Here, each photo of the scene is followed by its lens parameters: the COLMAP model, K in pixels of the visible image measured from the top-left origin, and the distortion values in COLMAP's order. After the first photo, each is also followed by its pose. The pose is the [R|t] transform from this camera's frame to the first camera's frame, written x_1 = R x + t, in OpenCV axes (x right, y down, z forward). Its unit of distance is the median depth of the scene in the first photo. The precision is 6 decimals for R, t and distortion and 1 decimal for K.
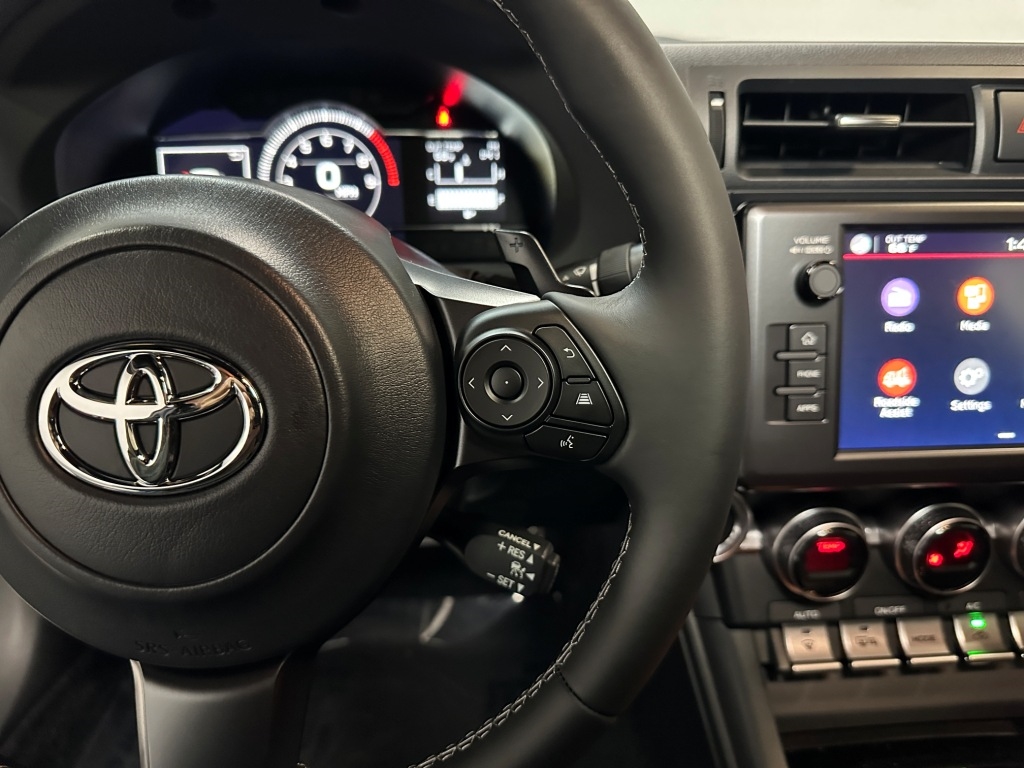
lens RADIAL K [[750.2, 0, 524.2], [0, 750.2, 372.6], [0, 0, 1]] dist [-0.007474, -0.004933]
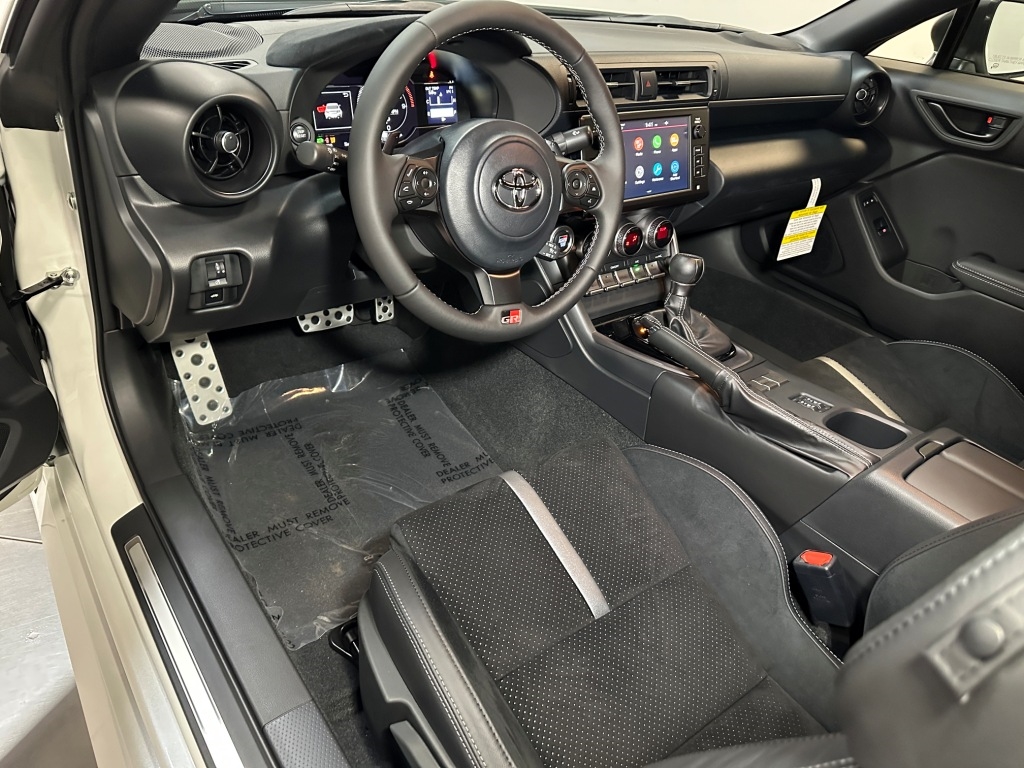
lens RADIAL K [[730.6, 0, 513.3], [0, 730.6, 398.9], [0, 0, 1]] dist [0.104081, -0.254000]
pose [[0.833848, -0.234125, 0.499883, -1.520951], [0.127813, 0.962876, 0.237769, 0.113538], [-0.536993, -0.134372, 0.832816, -1.321061]]
